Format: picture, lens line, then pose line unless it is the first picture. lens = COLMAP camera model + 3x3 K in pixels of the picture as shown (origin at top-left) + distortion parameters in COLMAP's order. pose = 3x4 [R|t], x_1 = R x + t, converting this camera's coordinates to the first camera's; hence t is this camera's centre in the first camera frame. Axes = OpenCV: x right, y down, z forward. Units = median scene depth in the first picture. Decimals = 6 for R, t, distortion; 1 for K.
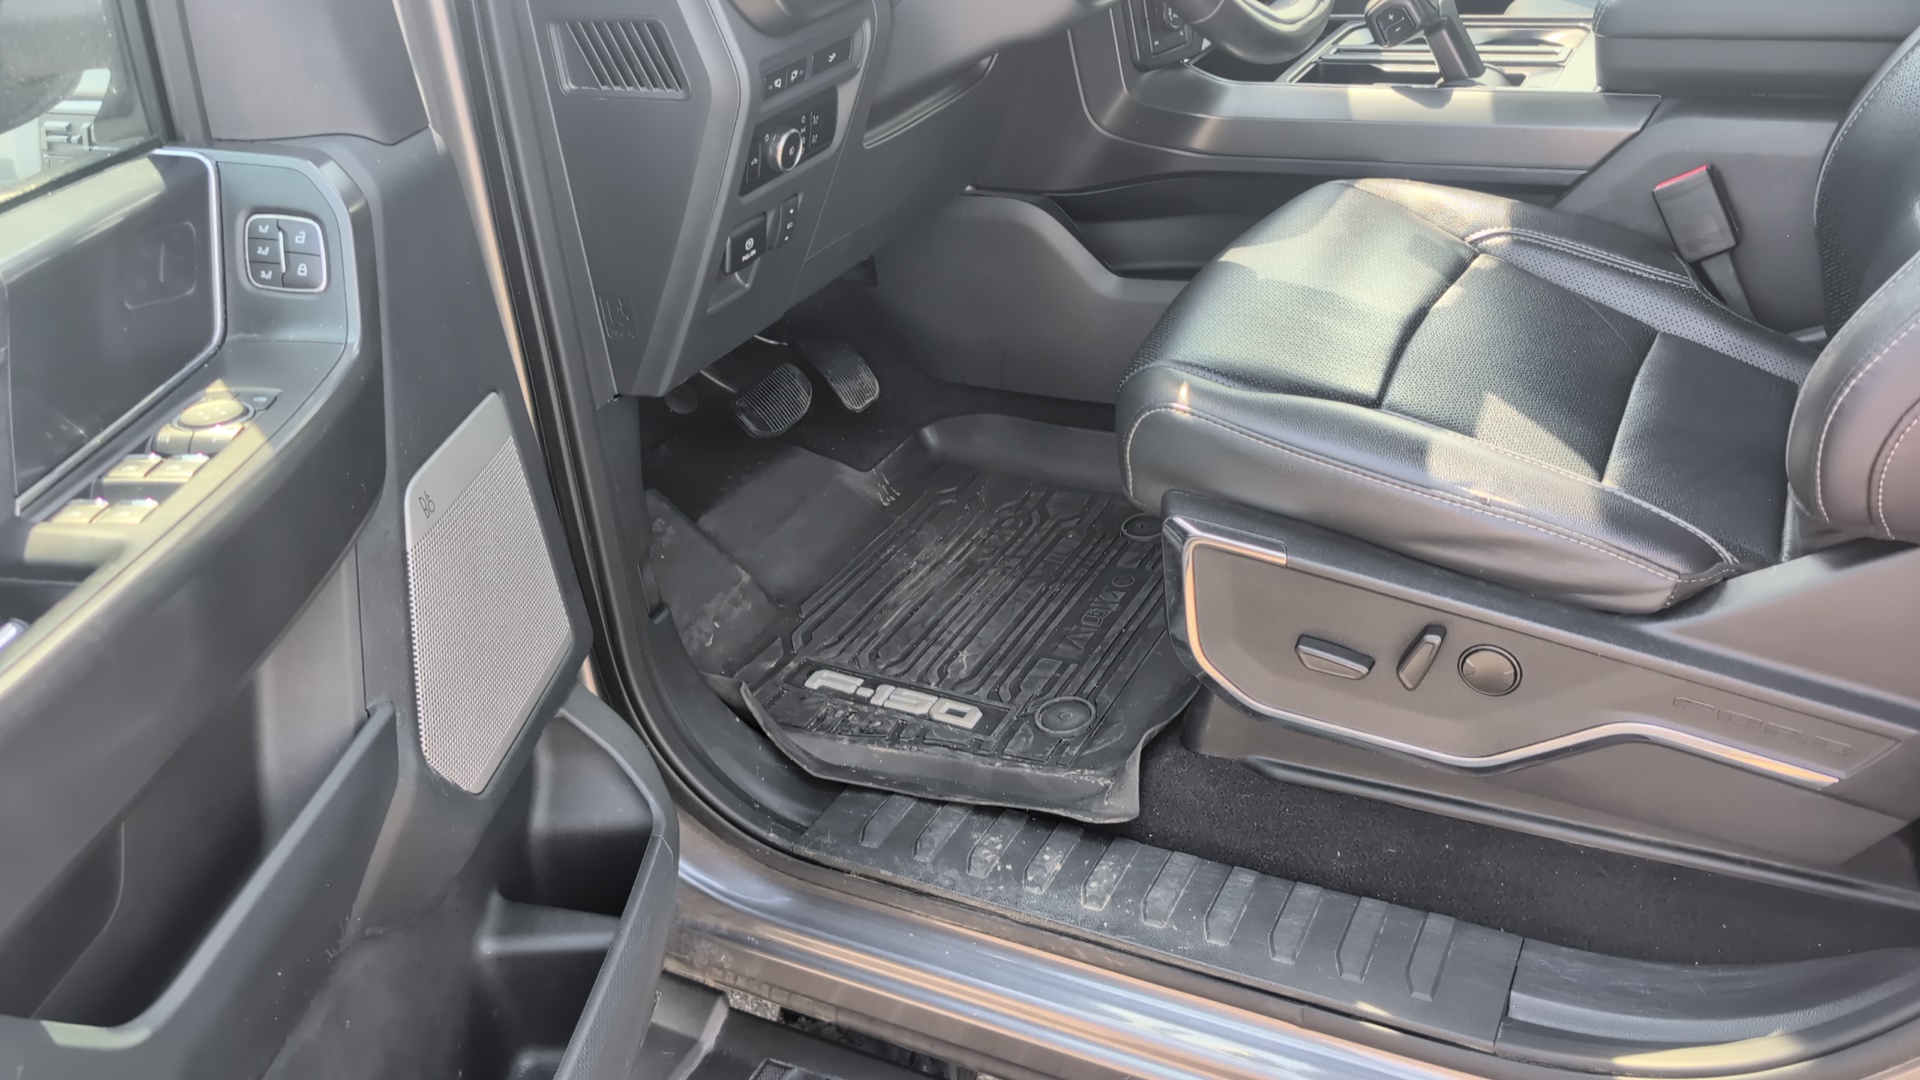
lens RADIAL K [[1619.2, 0, 970.5], [0, 1619.2, 539.3], [0, 0, 1]] dist [0.037203, -0.054305]
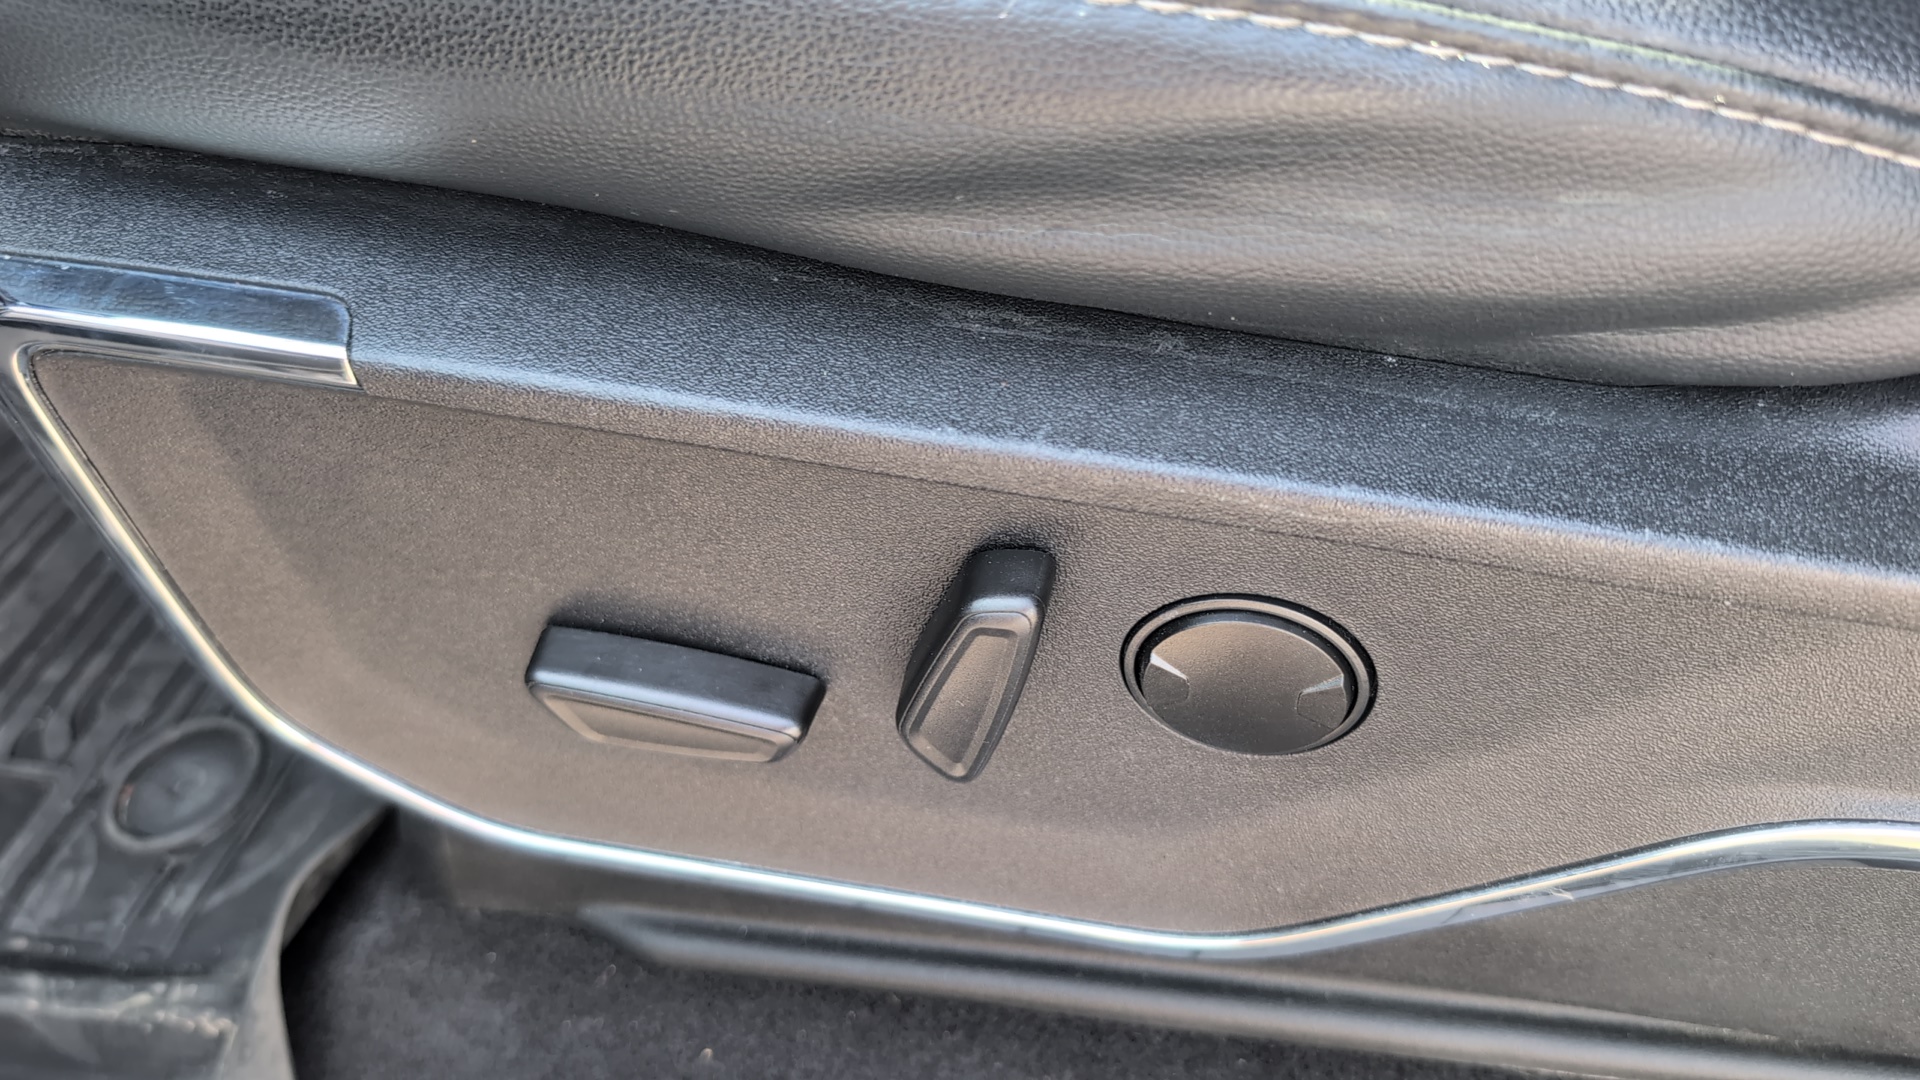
lens RADIAL K [[1619.2, 0, 958.6], [0, 1619.2, 538.1], [0, 0, 1]] dist [0.037203, -0.054305]
pose [[0.971419, -0.193869, 0.136965, 0.217799], [0.161276, 0.962431, 0.218439, -0.001122], [-0.174168, -0.190107, 0.966191, 0.681401]]
